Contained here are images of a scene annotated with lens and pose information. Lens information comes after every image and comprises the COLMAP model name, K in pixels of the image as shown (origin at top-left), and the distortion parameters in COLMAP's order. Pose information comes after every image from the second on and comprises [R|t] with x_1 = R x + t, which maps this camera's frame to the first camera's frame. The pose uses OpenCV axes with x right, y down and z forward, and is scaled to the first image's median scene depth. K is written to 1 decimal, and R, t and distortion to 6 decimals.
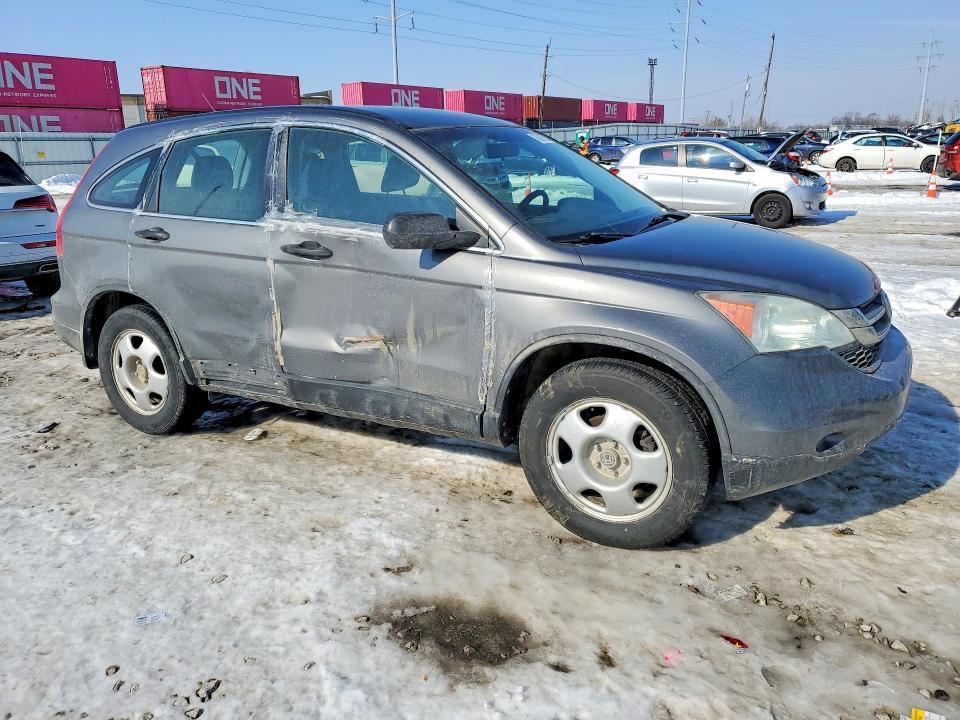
lens RADIAL K [[762.3, 0, 480.0], [0, 762.3, 360.0], [0, 0, 1]] dist [0.008372, 0.016250]
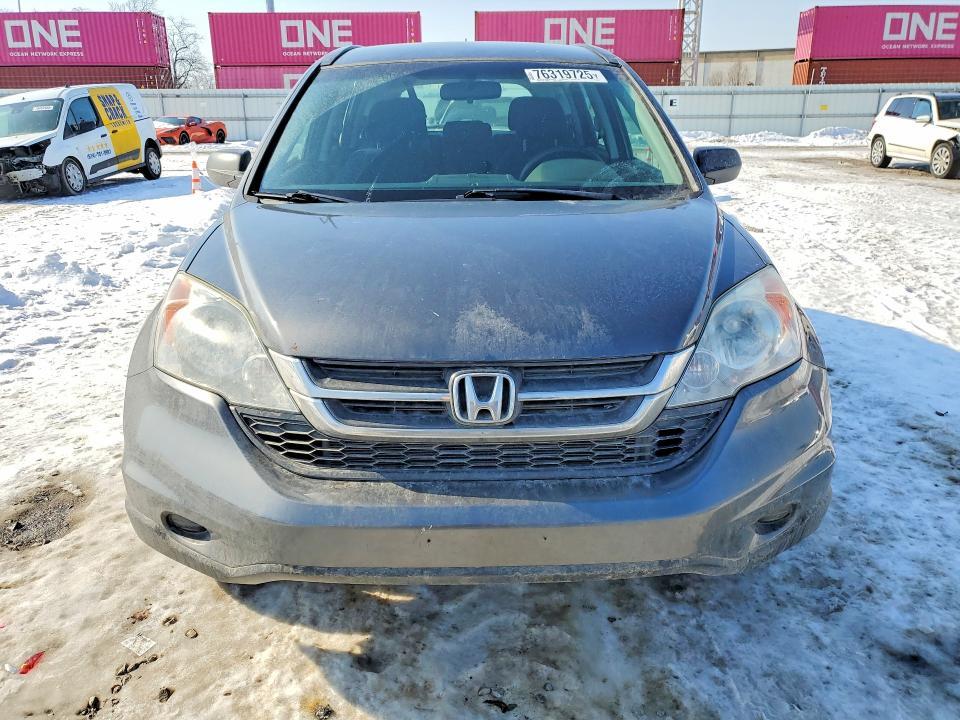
lens RADIAL K [[762.3, 0, 480.0], [0, 762.3, 360.0], [0, 0, 1]] dist [0.008372, 0.016250]
pose [[0.502785, 0.287127, -0.815331, 0.967970], [-0.242177, 0.952237, 0.185998, -0.196415], [0.829794, 0.103937, 0.548306, 0.731372]]
